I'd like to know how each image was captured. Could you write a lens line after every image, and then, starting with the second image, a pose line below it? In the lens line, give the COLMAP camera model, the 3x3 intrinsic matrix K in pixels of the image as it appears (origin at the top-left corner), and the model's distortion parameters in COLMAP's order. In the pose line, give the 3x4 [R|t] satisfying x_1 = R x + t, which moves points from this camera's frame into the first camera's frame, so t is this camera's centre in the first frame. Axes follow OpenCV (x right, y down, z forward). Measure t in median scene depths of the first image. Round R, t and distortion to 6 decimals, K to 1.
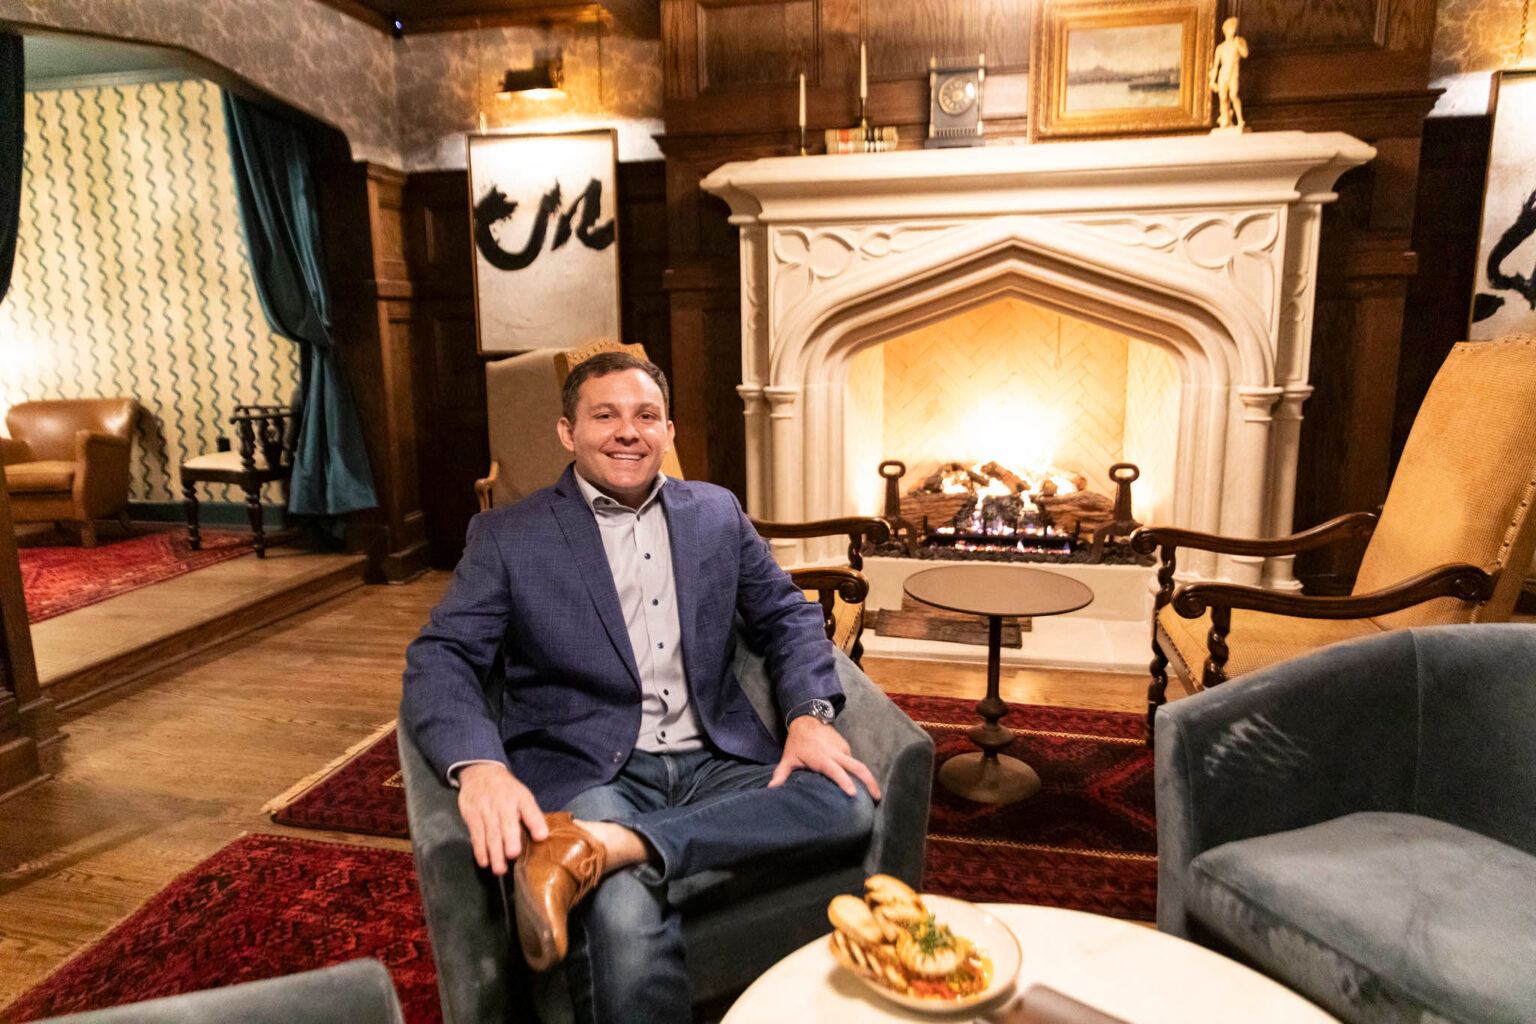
lens RADIAL K [[1017.1, 0, 766.3], [0, 1017.1, 509.0], [0, 0, 1]] dist [0.008142, 0.000067]
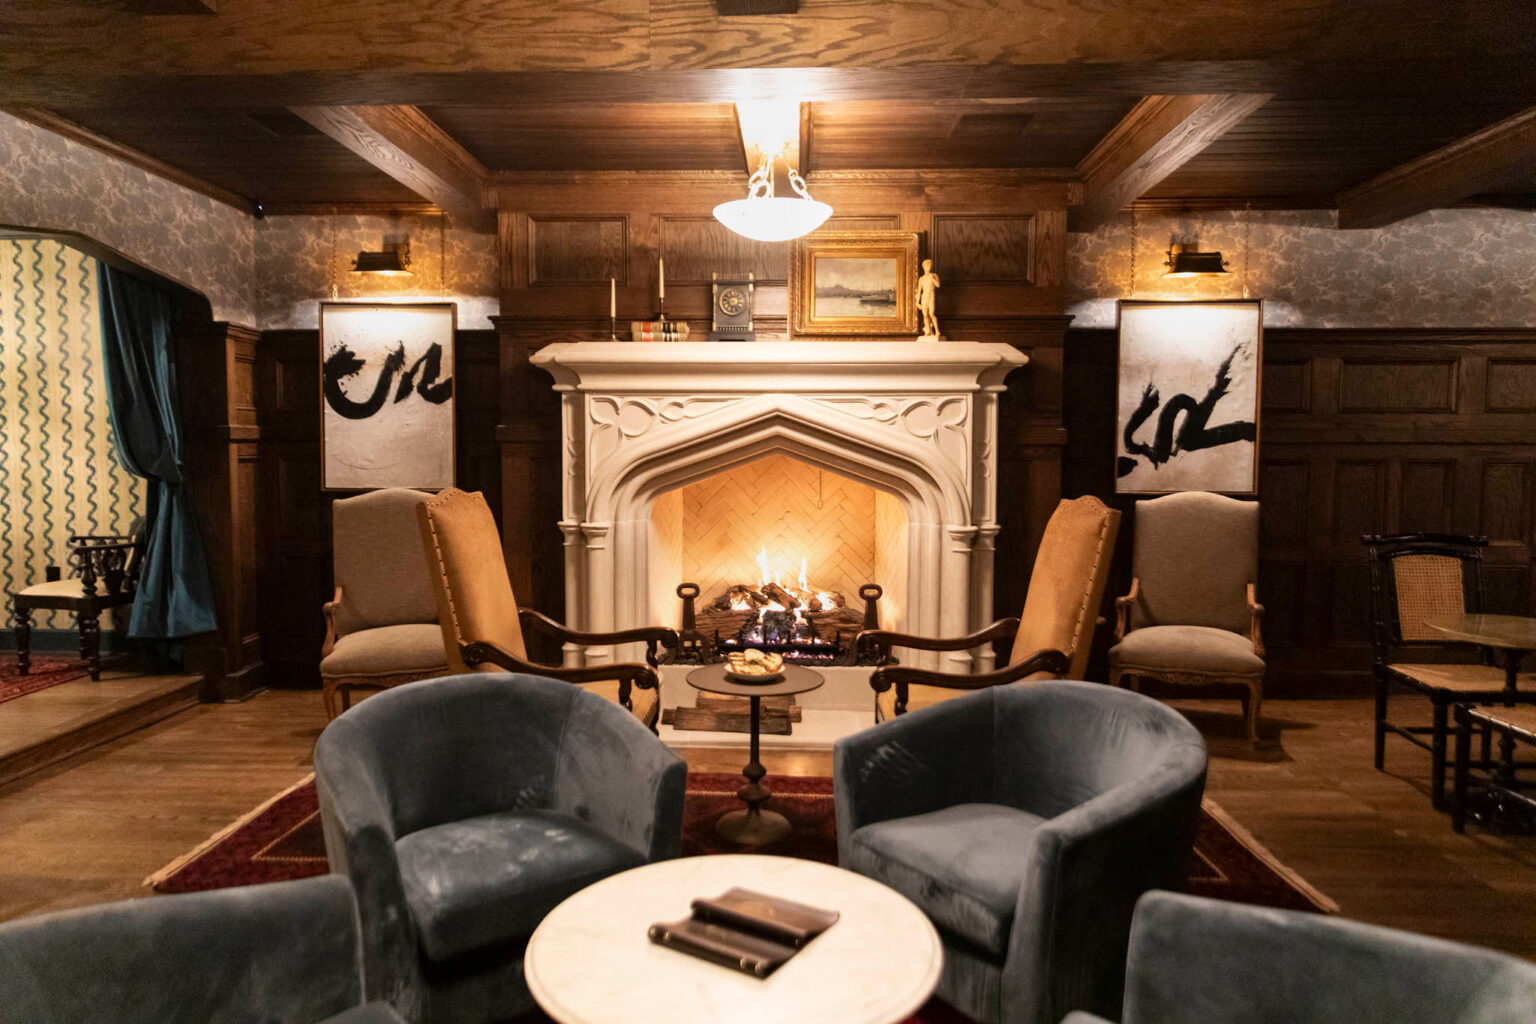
lens RADIAL K [[1017.1, 0, 759.1], [0, 1017.1, 507.5], [0, 0, 1]] dist [0.008142, 0.000067]
pose [[0.986008, 0.006253, 0.166579, 0.005296], [0.014441, 0.992335, -0.122729, 0.013514], [-0.166070, 0.123418, 0.978360, -0.227902]]
